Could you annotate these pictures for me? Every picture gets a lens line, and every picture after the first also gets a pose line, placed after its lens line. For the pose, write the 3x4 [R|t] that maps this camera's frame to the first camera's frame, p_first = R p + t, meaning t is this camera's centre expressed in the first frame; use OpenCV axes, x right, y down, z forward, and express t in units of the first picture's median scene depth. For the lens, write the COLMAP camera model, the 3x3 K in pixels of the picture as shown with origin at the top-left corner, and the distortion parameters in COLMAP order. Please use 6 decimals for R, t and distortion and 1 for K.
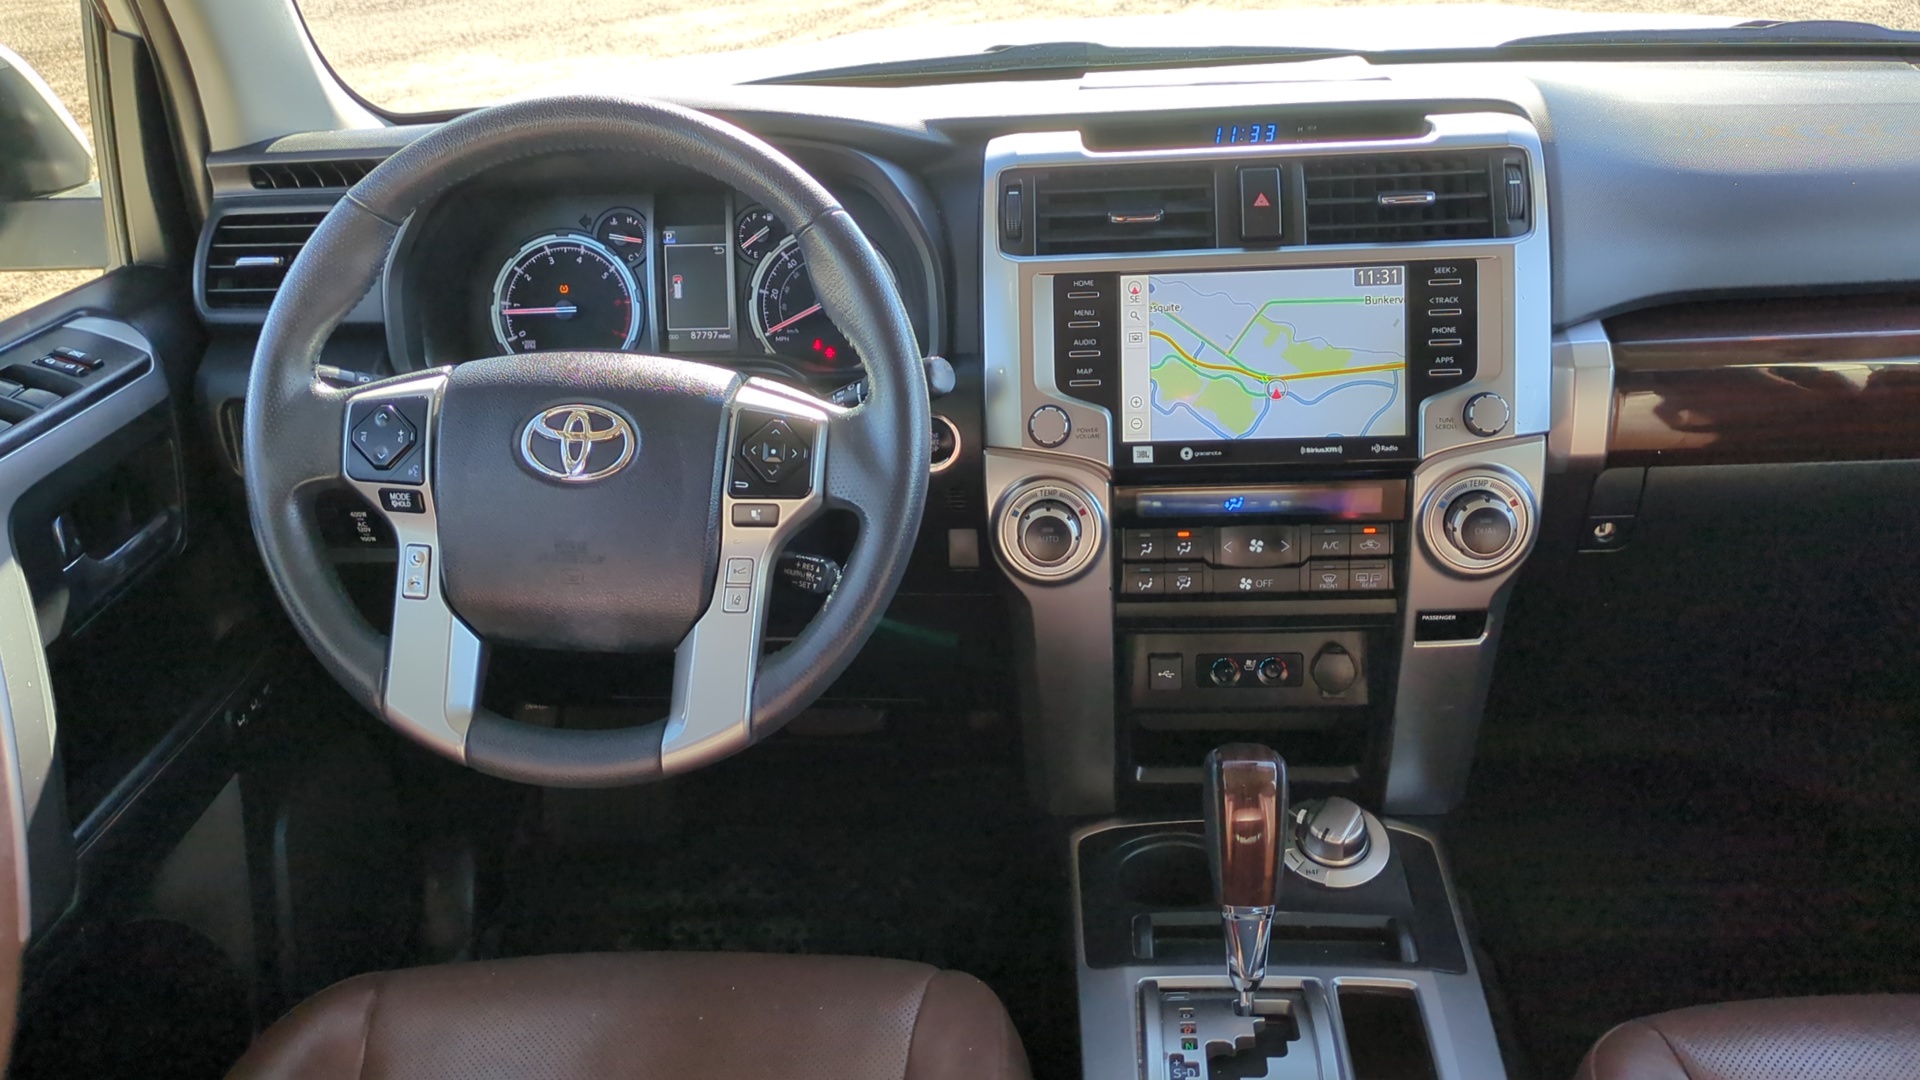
lens RADIAL K [[1641.1, 0, 946.4], [0, 1641.1, 543.2], [0, 0, 1]] dist [0.050812, -0.037062]
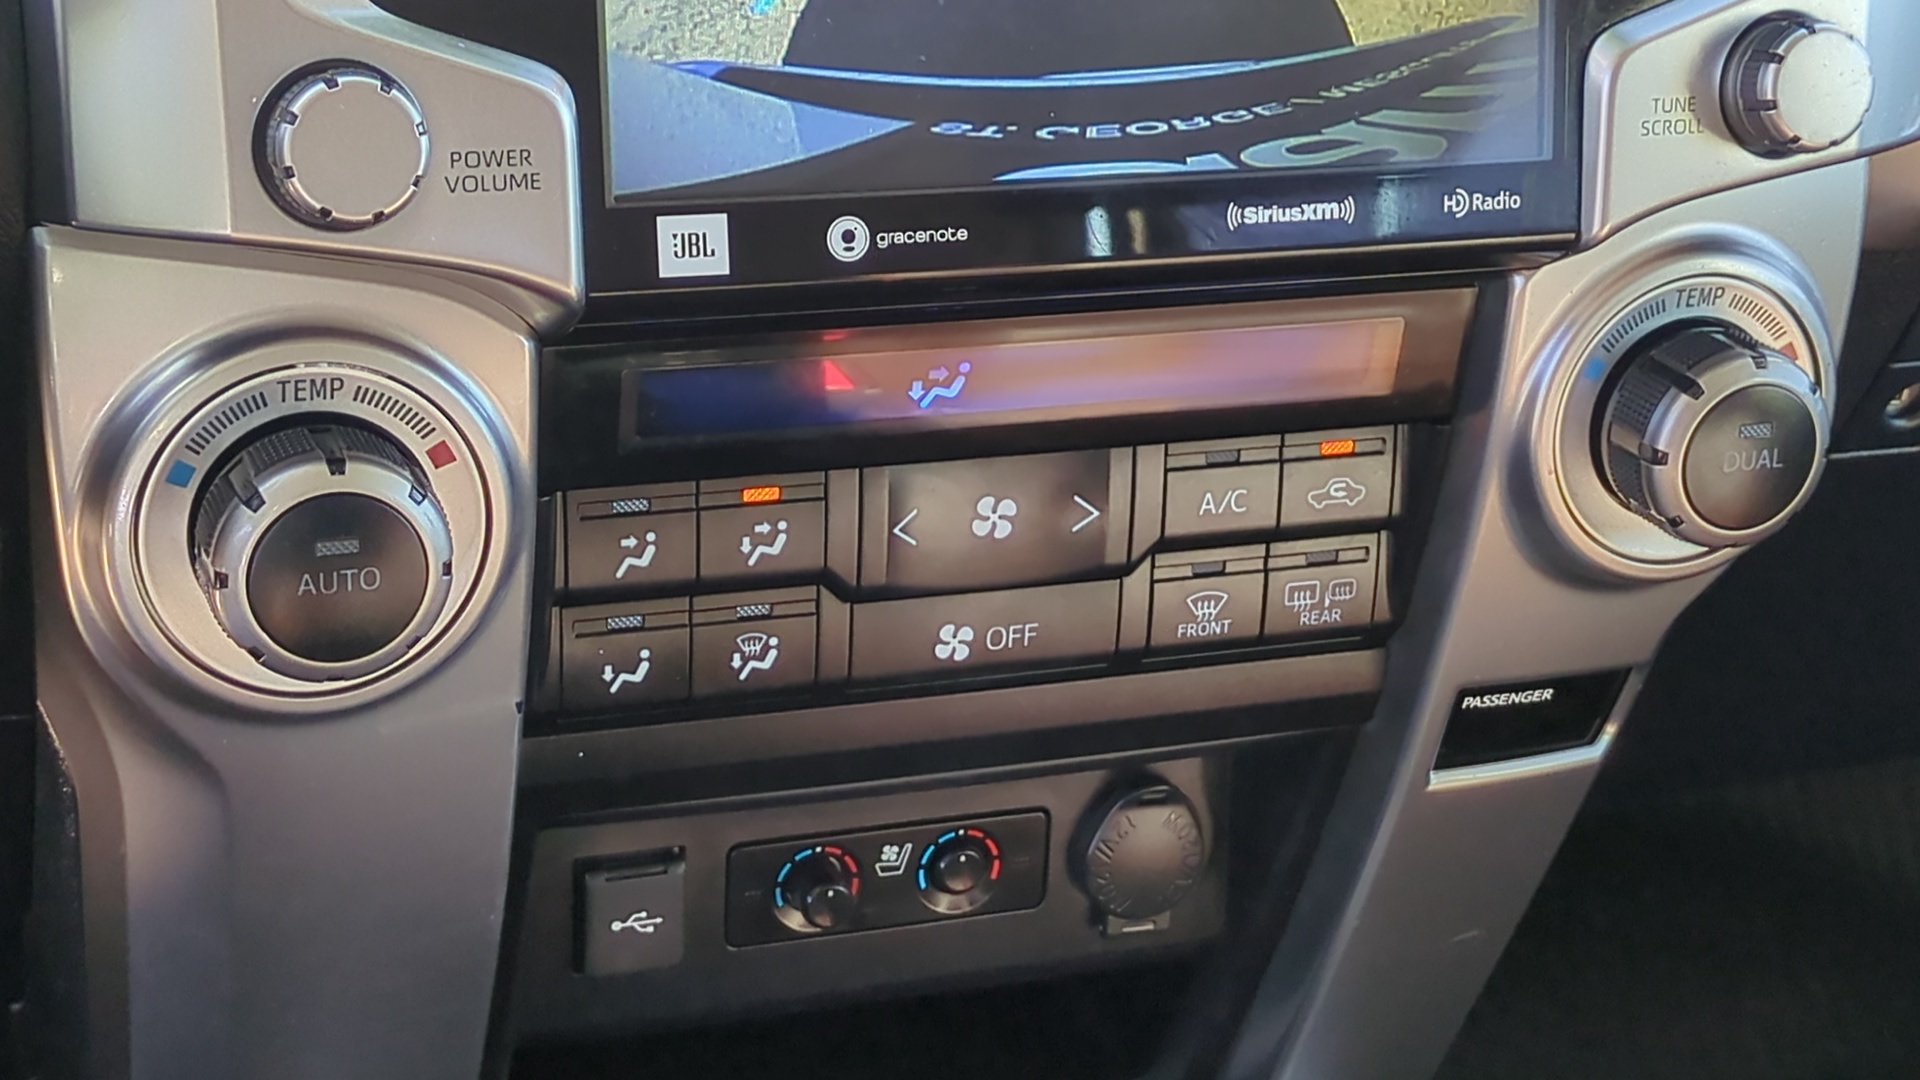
lens RADIAL K [[3250.7, 0, 960.5], [0, 3250.7, 523.1], [0, 0, 1]] dist [0.079530, 0.000000]
pose [[0.903631, -0.072304, 0.422166, -0.063744], [0.017793, 0.991134, 0.131666, -0.075148], [-0.427943, -0.111466, 0.896906, 0.487865]]
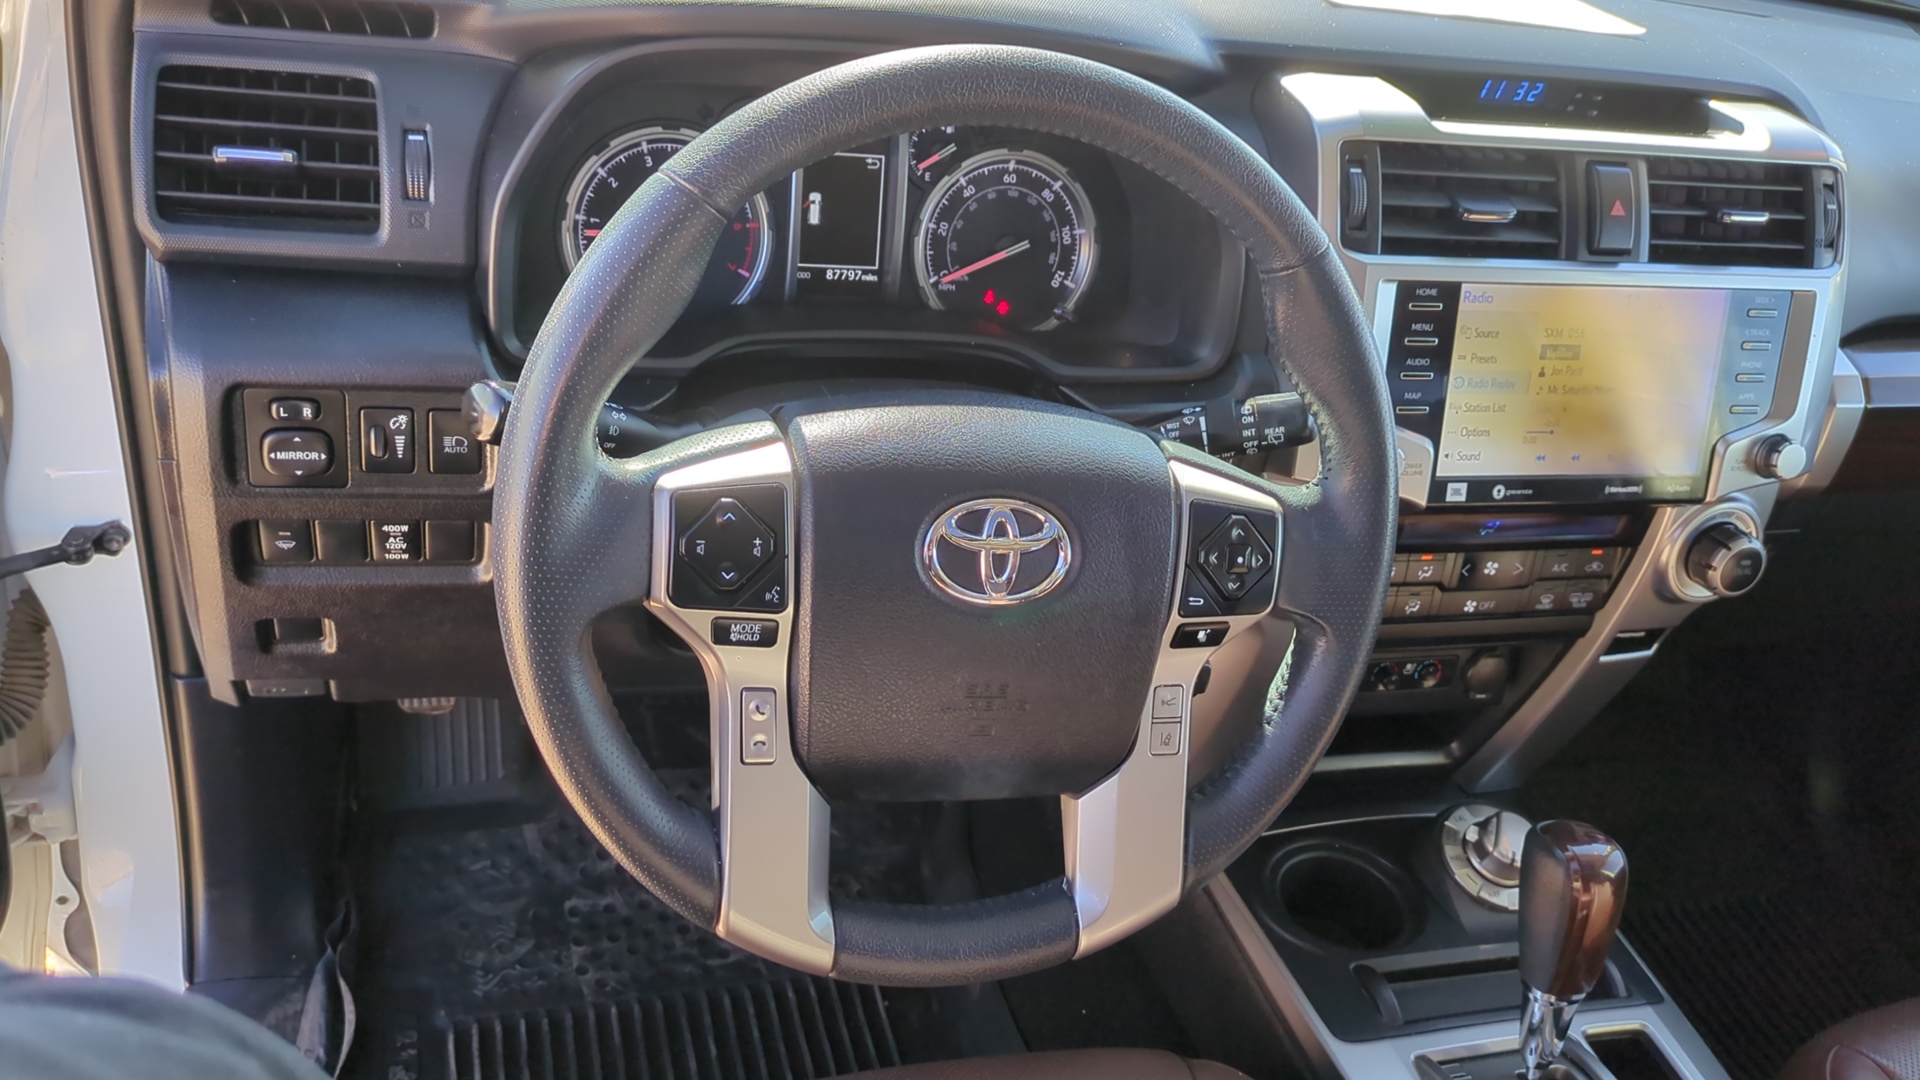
lens RADIAL K [[1643.7, 0, 963.4], [0, 1643.7, 551.8], [0, 0, 1]] dist [0.055548, -0.070889]
pose [[0.913583, -0.028409, 0.405659, -0.458777], [-0.059931, 0.977258, 0.203410, -0.178957], [-0.402212, -0.210143, 0.891103, 0.306499]]
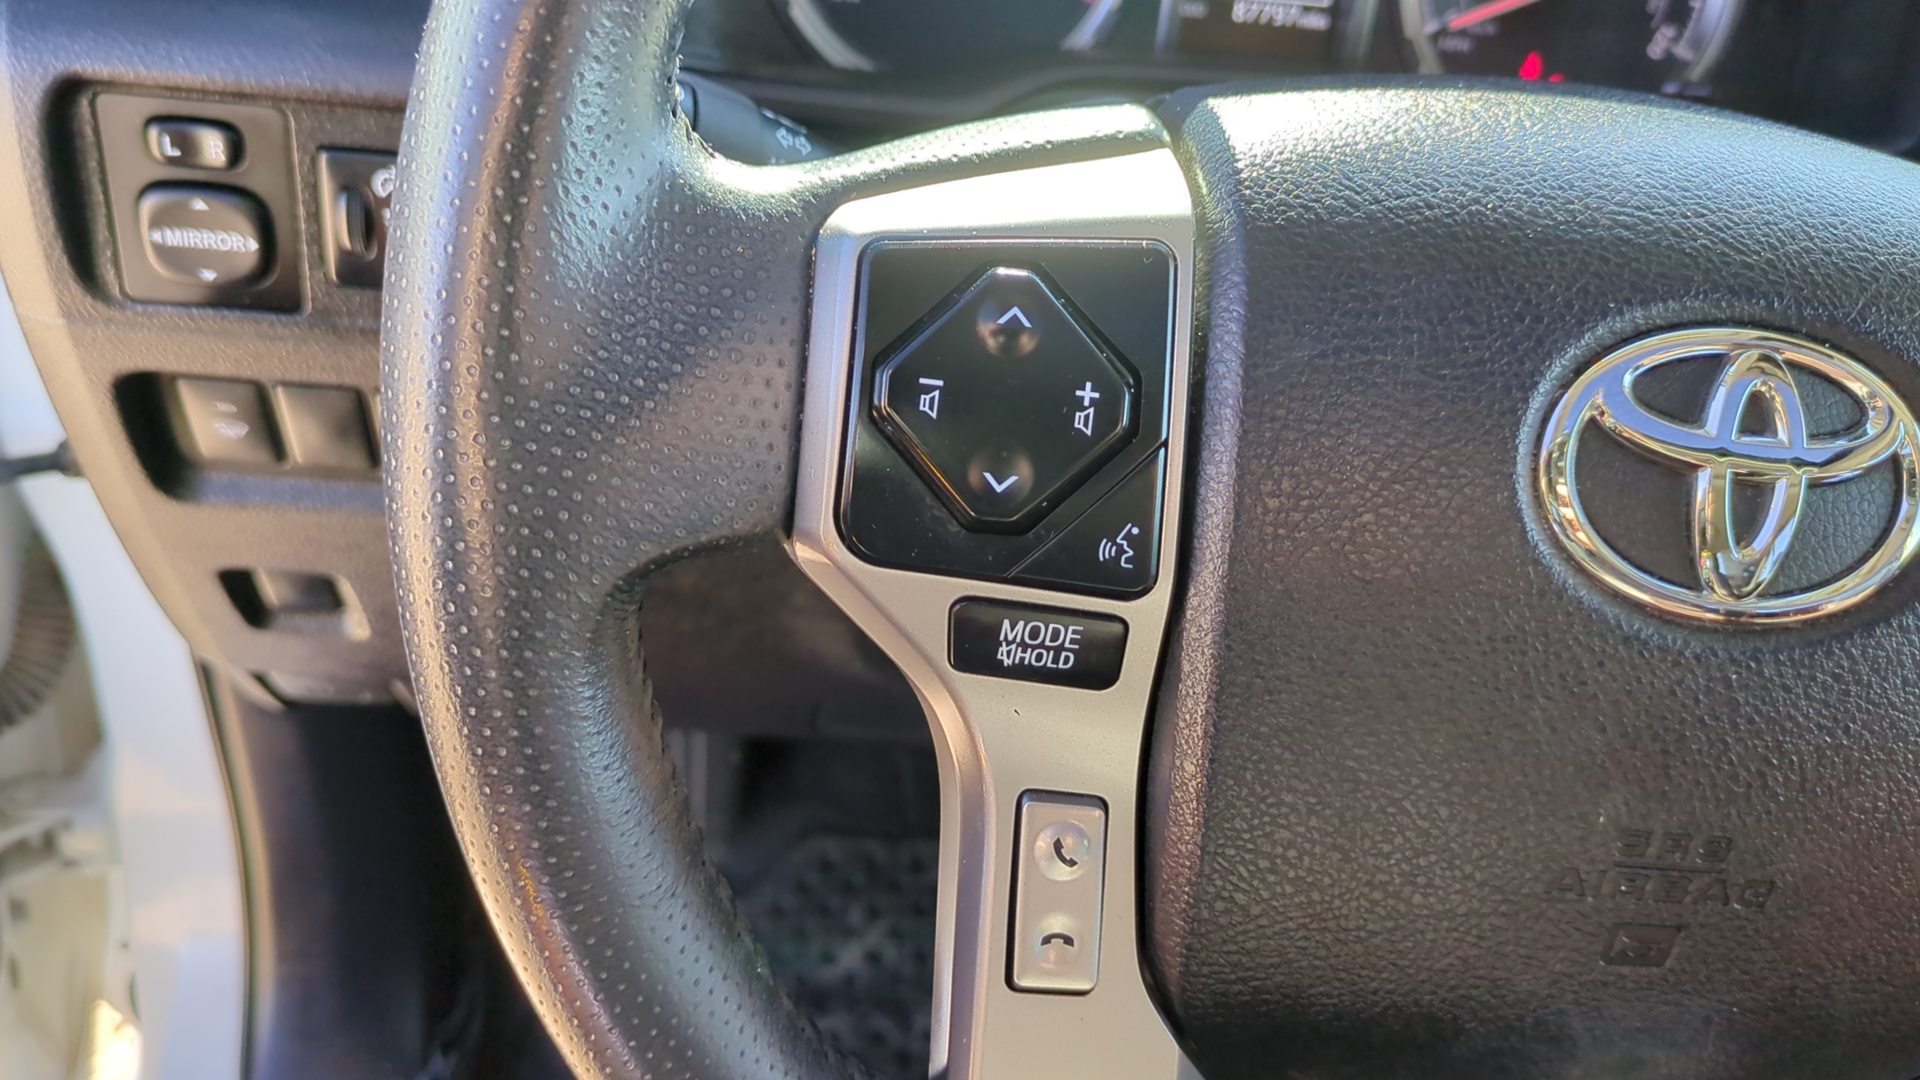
lens RADIAL K [[1643.7, 0, 963.3], [0, 1643.7, 540.2], [0, 0, 1]] dist [0.055548, -0.070889]
pose [[0.972537, 0.041369, 0.229044, -0.349617], [-0.086510, 0.977826, 0.190717, -0.078201], [-0.216075, -0.205294, 0.954550, 0.661650]]
